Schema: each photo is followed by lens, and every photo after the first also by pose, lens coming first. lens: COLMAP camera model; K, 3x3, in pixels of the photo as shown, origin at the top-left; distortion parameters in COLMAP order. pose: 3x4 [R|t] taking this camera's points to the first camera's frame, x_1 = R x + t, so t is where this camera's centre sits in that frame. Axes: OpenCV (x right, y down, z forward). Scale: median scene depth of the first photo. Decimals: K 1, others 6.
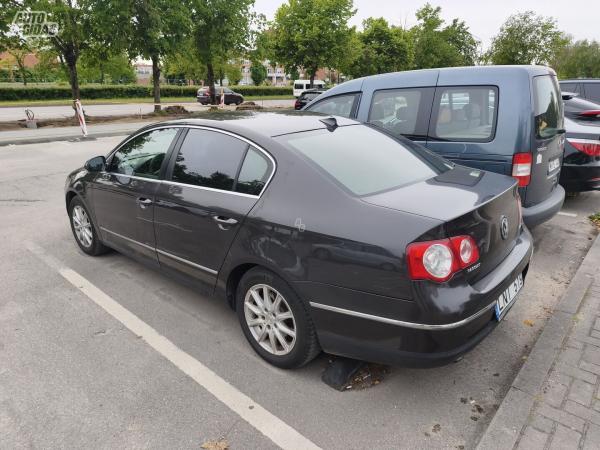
lens RADIAL K [[426.9, 0, 300.0], [0, 426.9, 225.0], [0, 0, 1]] dist [0.081493, -0.100283]
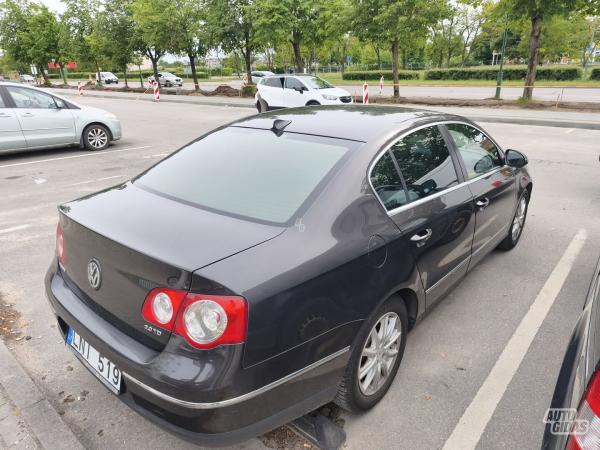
lens RADIAL K [[426.9, 0, 300.0], [0, 426.9, 225.0], [0, 0, 1]] dist [0.081493, -0.100283]
pose [[-0.038479, 0.345690, -0.937559, 0.733075], [-0.299098, 0.891254, 0.340892, -0.268647], [0.953446, 0.293539, 0.069101, 0.813610]]
